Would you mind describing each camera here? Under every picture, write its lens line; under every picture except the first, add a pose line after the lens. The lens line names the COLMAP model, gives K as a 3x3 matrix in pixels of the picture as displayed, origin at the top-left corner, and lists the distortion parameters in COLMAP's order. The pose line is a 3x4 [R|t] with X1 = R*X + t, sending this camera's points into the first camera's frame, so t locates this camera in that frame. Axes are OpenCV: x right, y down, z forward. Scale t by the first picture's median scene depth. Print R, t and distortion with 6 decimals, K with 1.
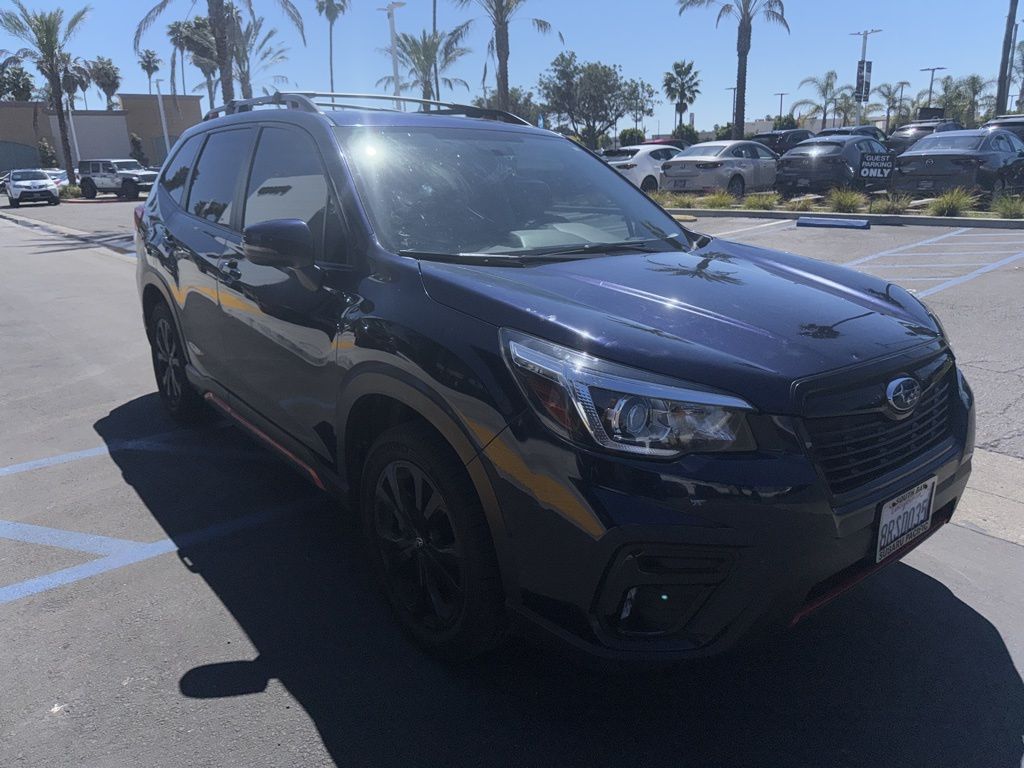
lens RADIAL K [[728.5, 0, 521.0], [0, 728.5, 376.5], [0, 0, 1]] dist [0.012942, -0.016171]
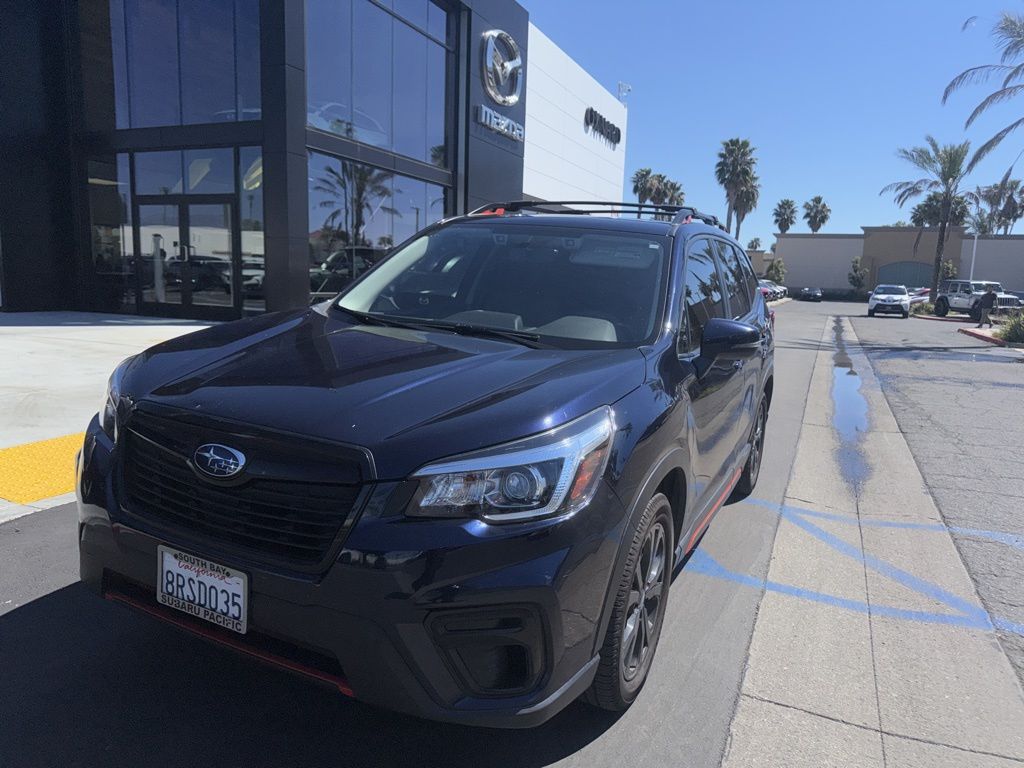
lens RADIAL K [[728.5, 0, 515.1], [0, 728.5, 388.1], [0, 0, 1]] dist [0.012942, -0.016171]
pose [[0.429302, 0.183769, -0.884267, 0.654751], [-0.308984, 0.949885, 0.047398, -0.101266], [0.848663, 0.252876, 0.464569, 0.361263]]
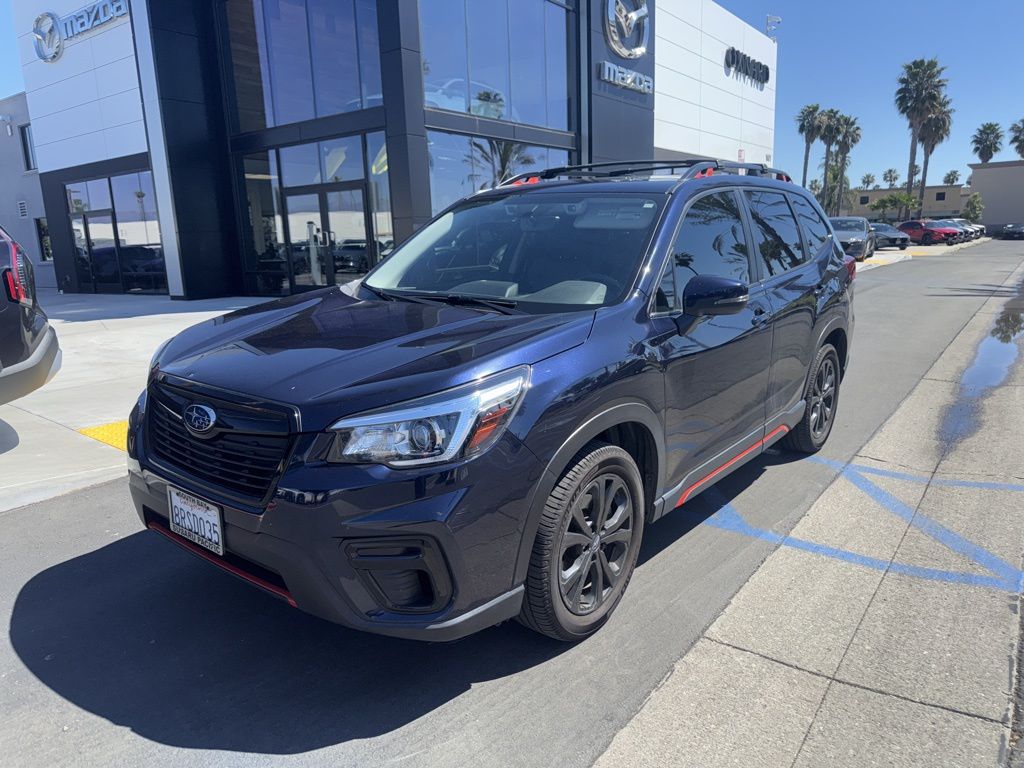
lens RADIAL K [[728.5, 0, 499.3], [0, 728.5, 399.8], [0, 0, 1]] dist [0.012942, -0.016171]
pose [[0.215298, 0.232087, -0.948569, 0.753941], [-0.256687, 0.950642, 0.174334, -0.146683], [0.942210, 0.205951, 0.264245, 0.482285]]
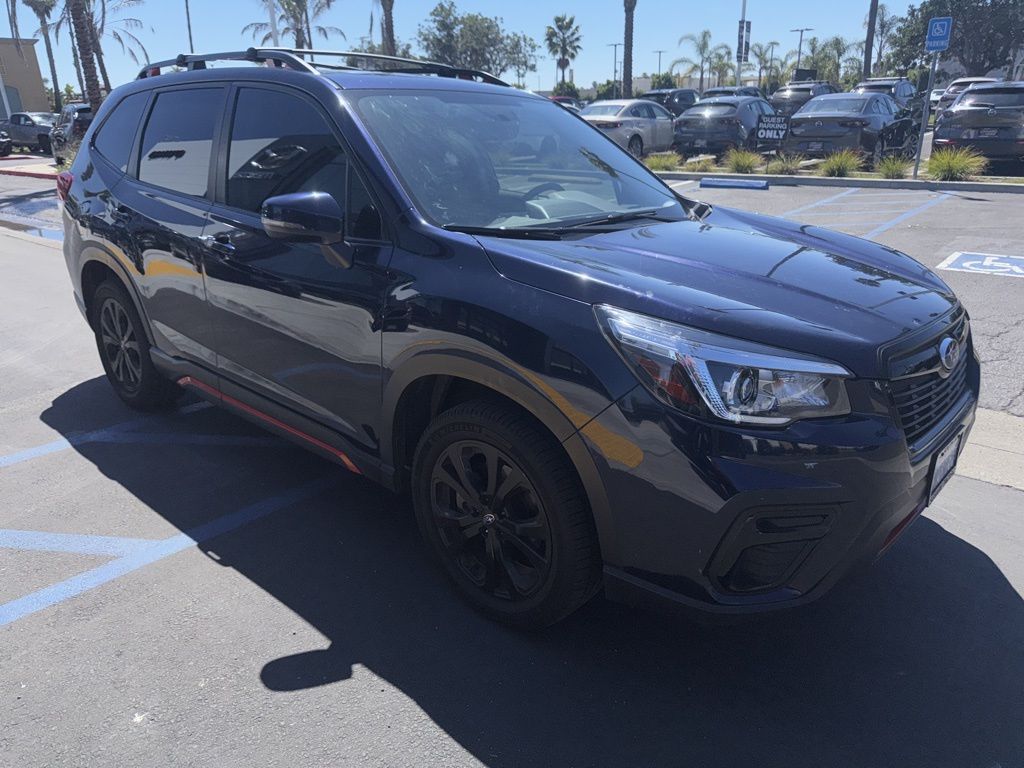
lens RADIAL K [[728.5, 0, 522.0], [0, 728.5, 398.6], [0, 0, 1]] dist [0.012942, -0.016171]
pose [[0.987546, -0.048820, 0.149562, -0.116981], [0.036717, 0.995902, 0.082646, -0.010062], [-0.152983, -0.076125, 0.985292, 0.005569]]
